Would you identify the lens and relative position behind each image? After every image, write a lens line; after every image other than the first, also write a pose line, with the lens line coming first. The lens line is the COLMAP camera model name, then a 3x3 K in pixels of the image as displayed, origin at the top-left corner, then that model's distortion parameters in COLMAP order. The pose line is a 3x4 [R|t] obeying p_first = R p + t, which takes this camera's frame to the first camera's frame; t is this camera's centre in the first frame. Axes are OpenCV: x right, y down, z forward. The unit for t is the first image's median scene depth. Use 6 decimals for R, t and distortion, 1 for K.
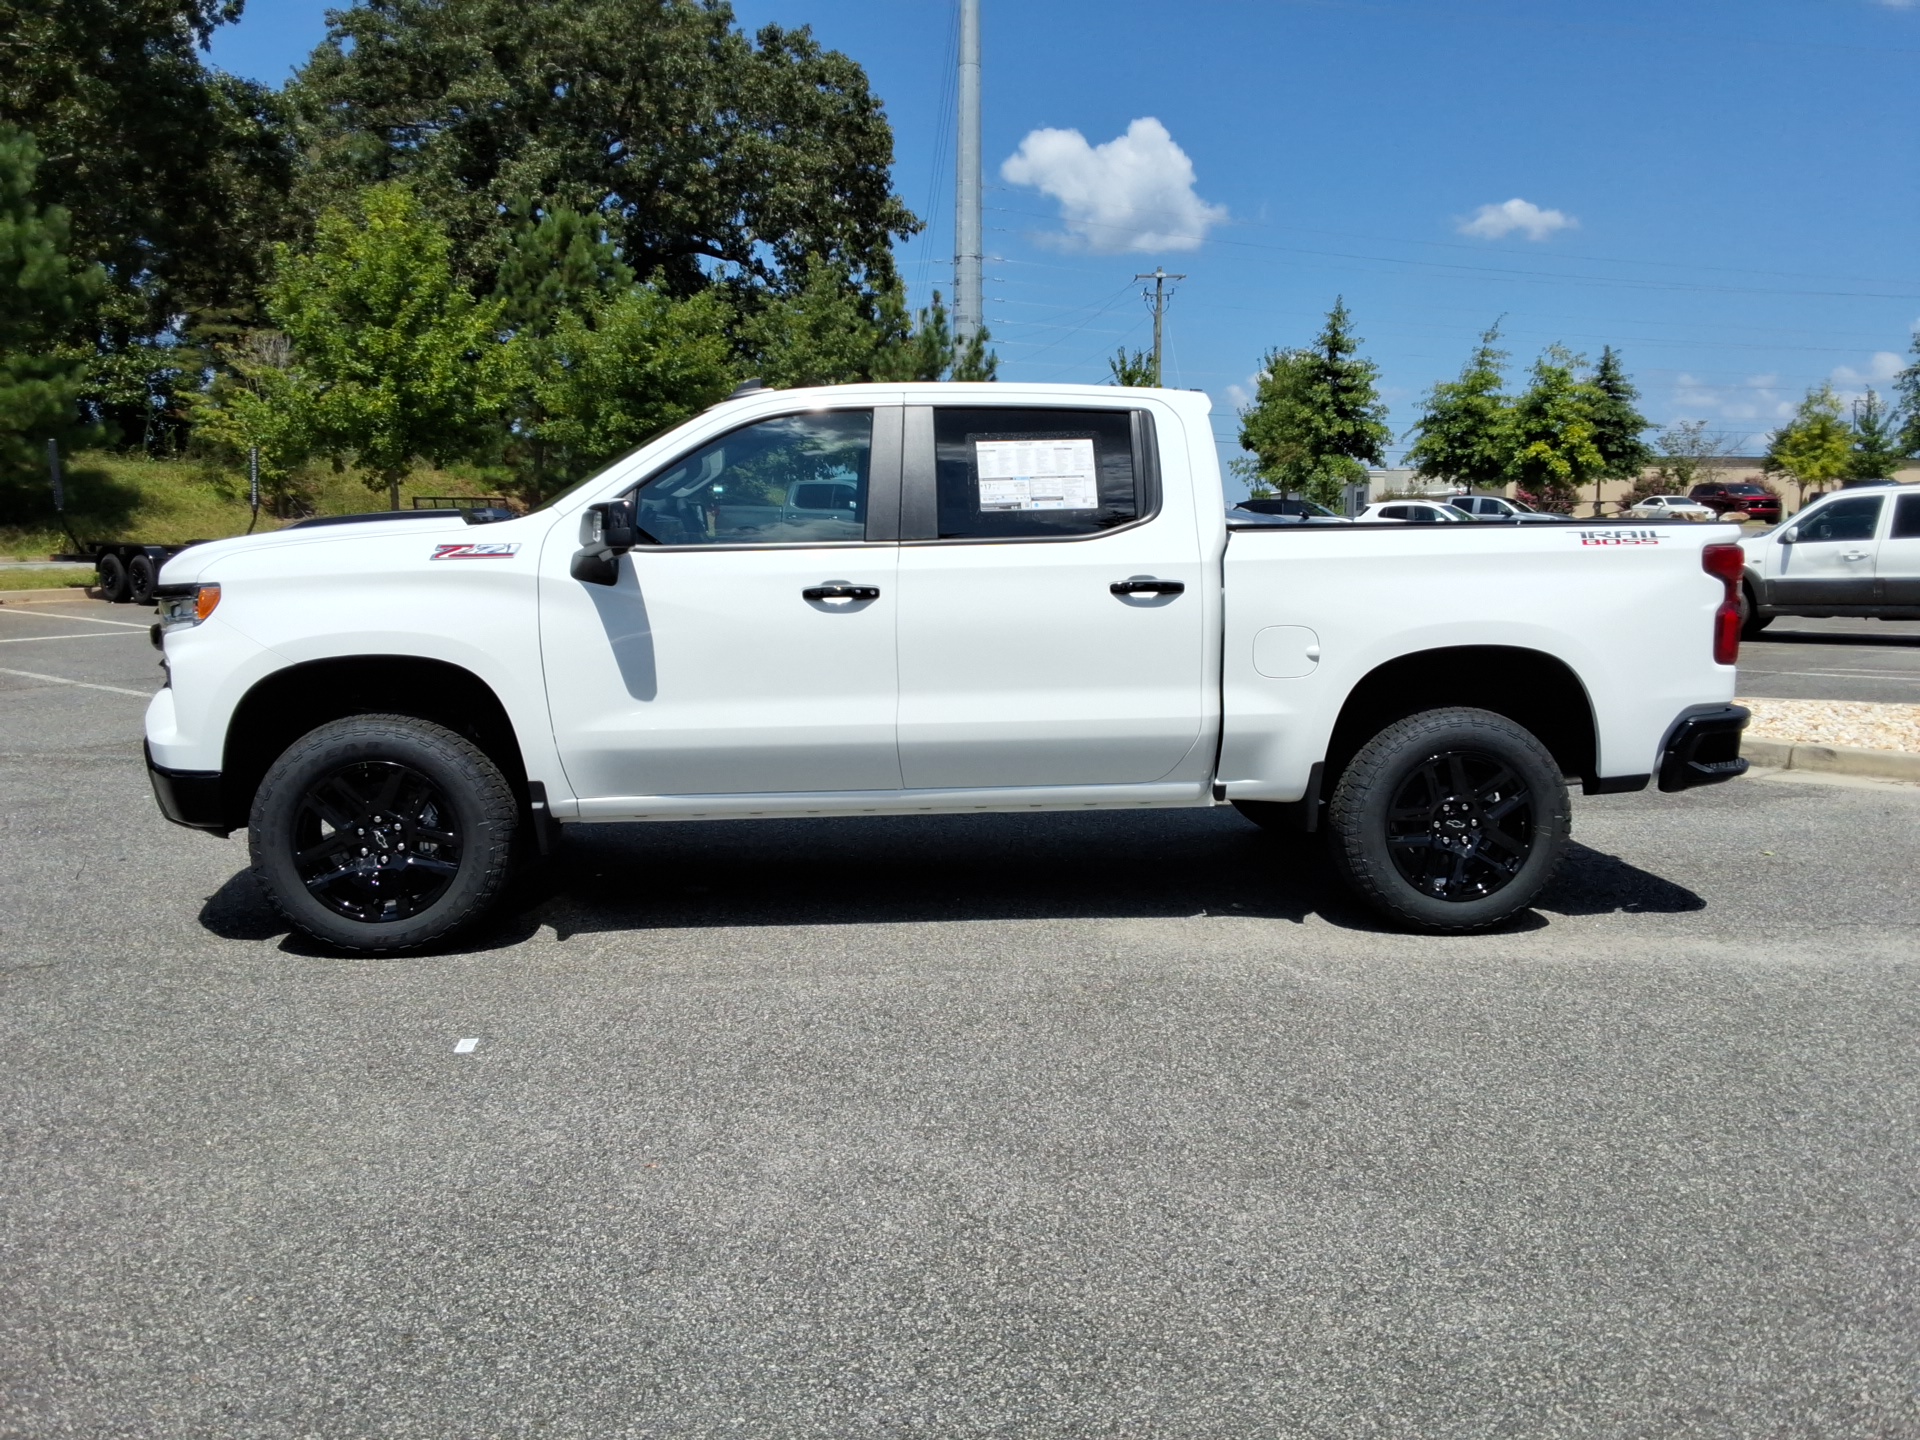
lens RADIAL K [[1558.5, 0, 960.0], [0, 1558.5, 720.0], [0, 0, 1]] dist [0.141280, -0.216301]
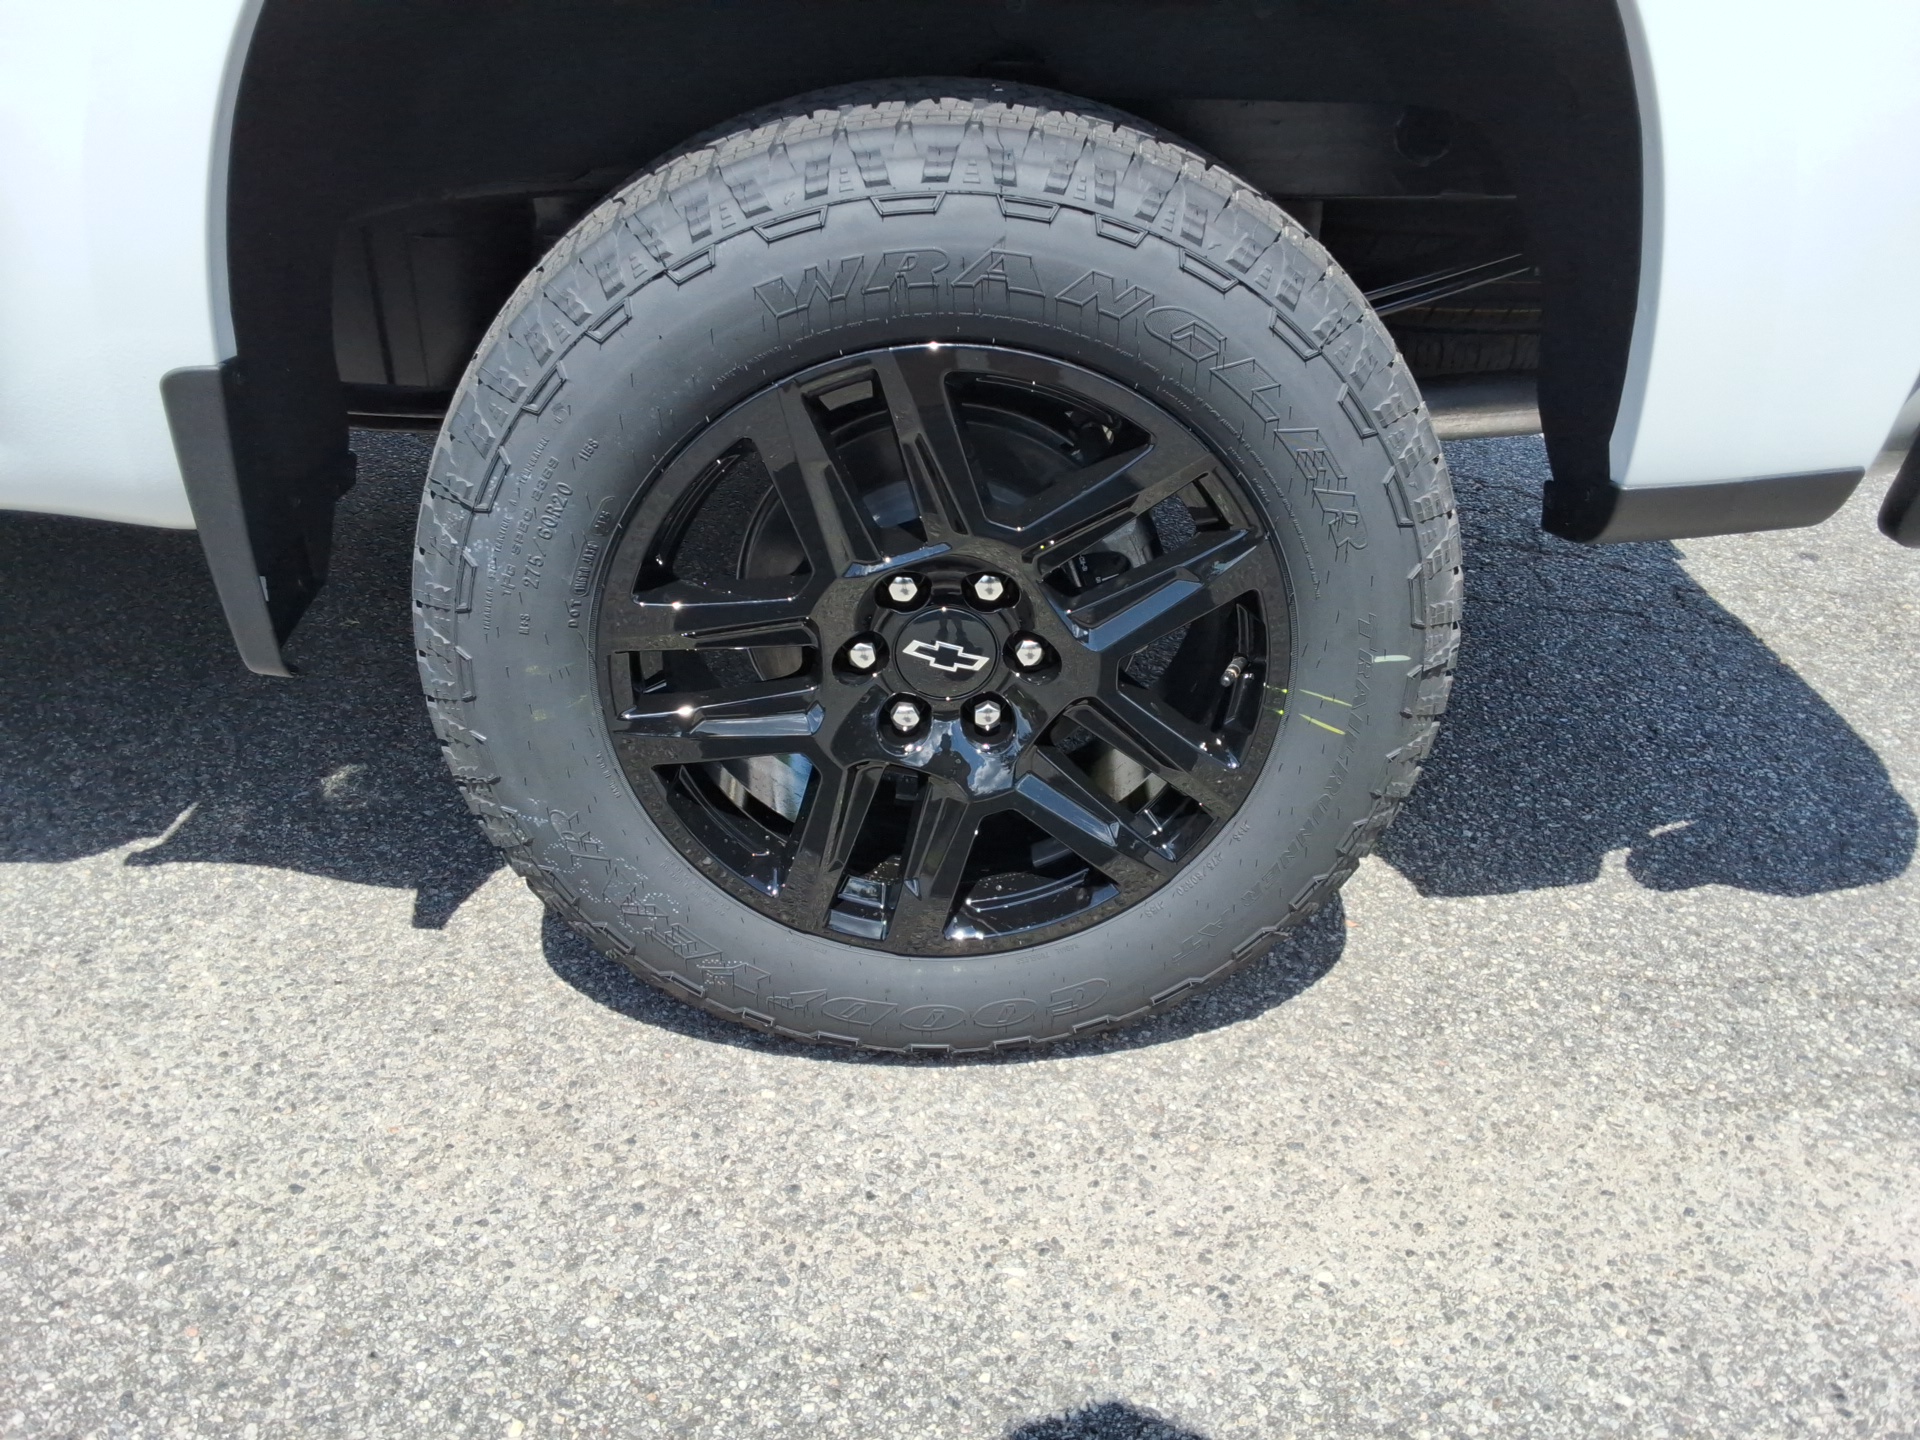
lens RADIAL K [[1542.3, 0, 972.0], [0, 1542.3, 718.4], [0, 0, 1]] dist [0.112696, -0.170747]
pose [[0.998278, 0.055496, -0.018986, 0.074316], [-0.043821, 0.920825, 0.387506, -0.002802], [0.038988, -0.386007, 0.921672, 0.182363]]
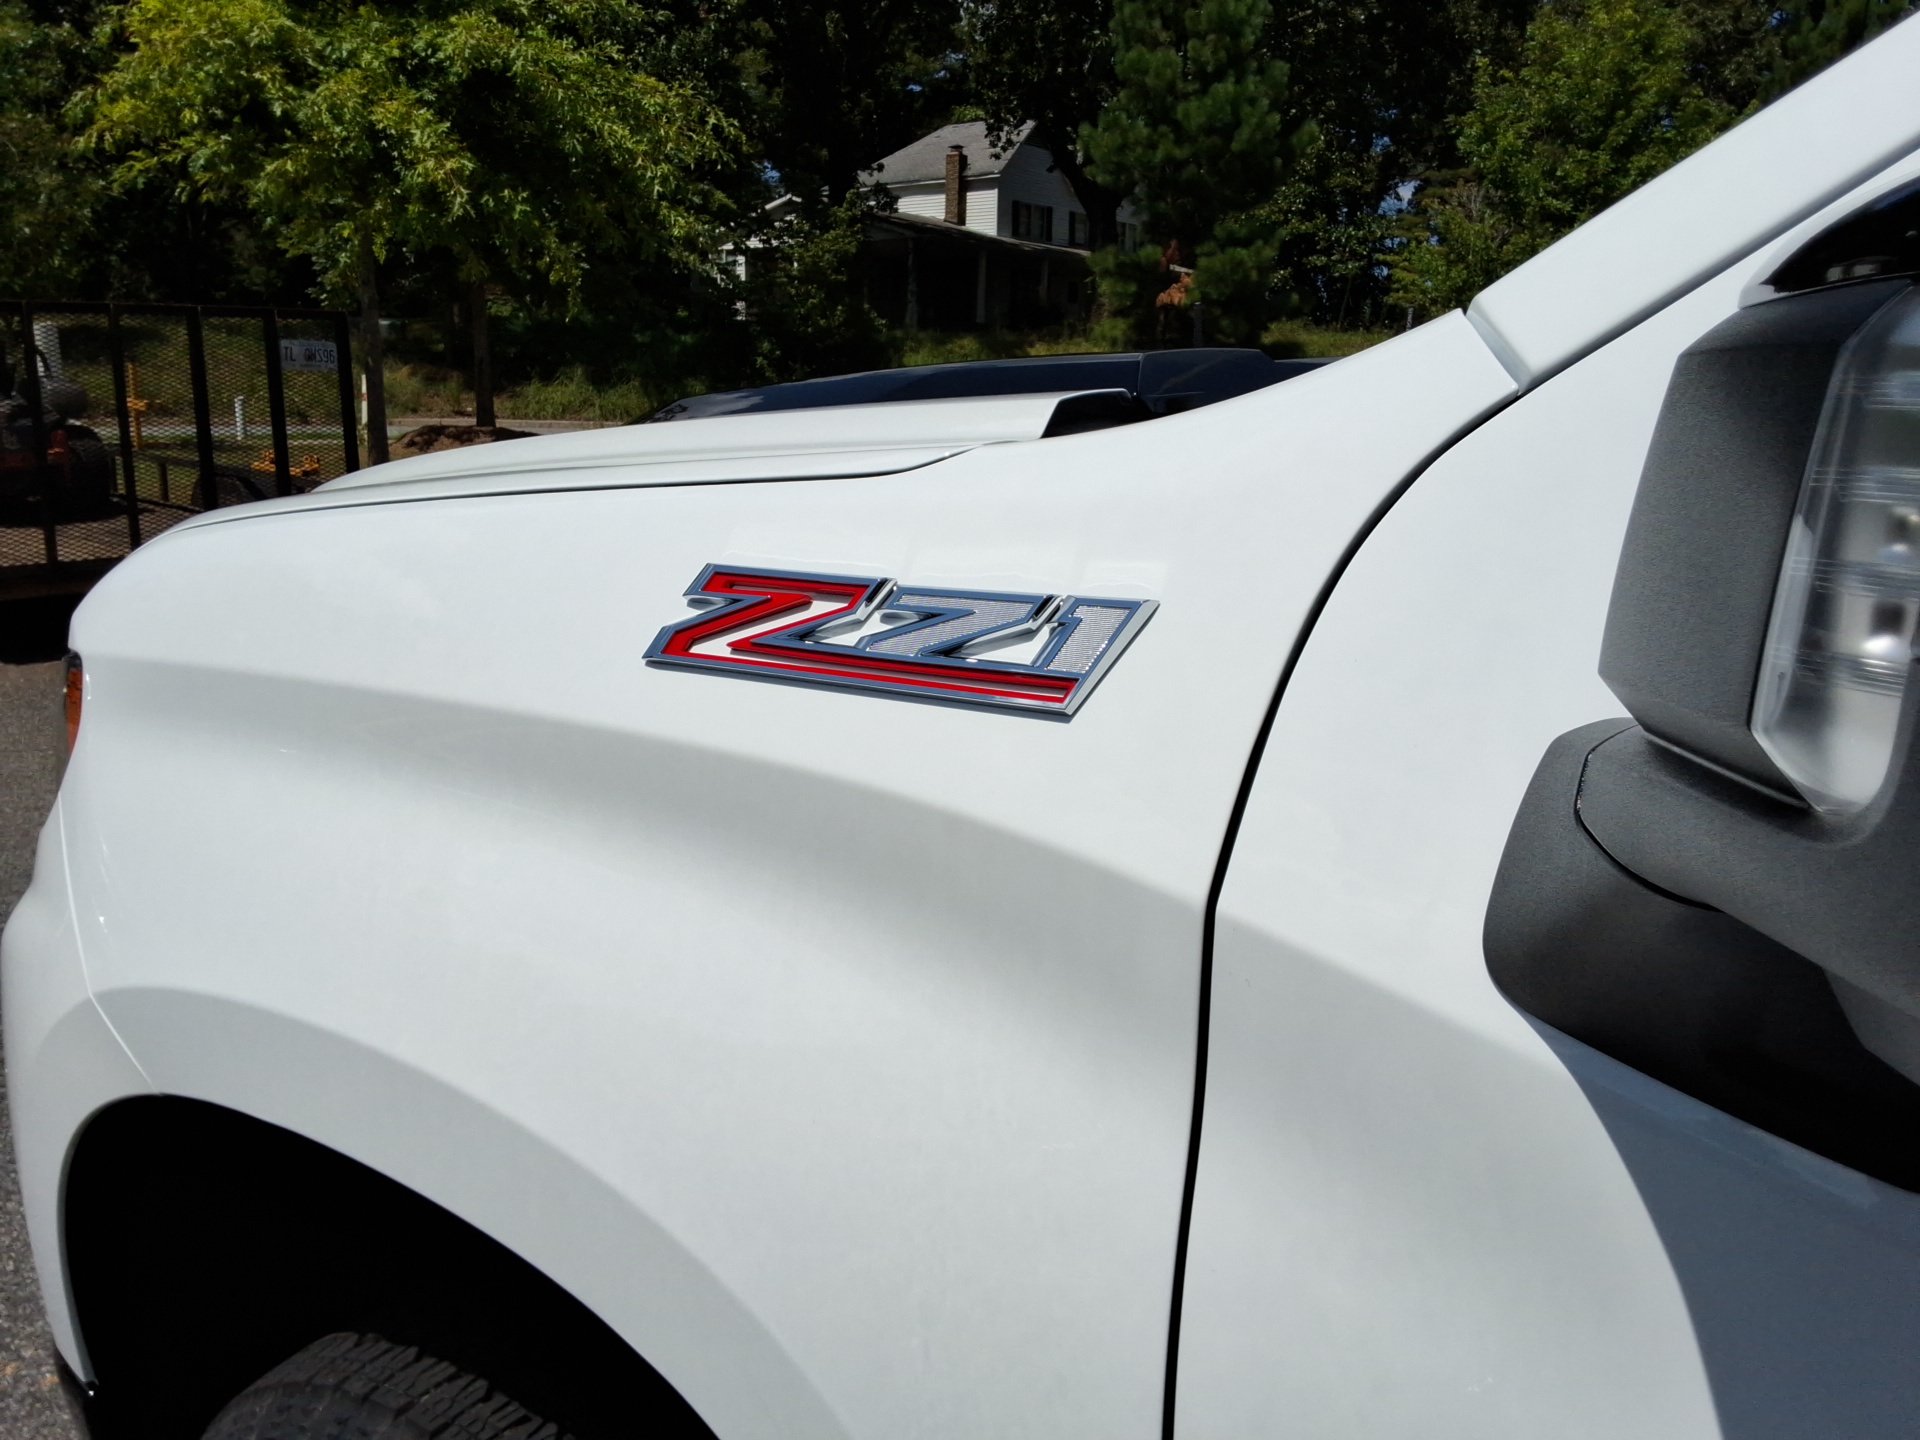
lens RADIAL K [[1552.1, 0, 999.2], [0, 1552.1, 716.5], [0, 0, 1]] dist [0.067894, -0.114860]
pose [[0.758623, 0.140333, -0.636237, -0.043882], [-0.089899, 0.989734, 0.111111, -0.024339], [0.645298, -0.027094, 0.763450, 0.189110]]
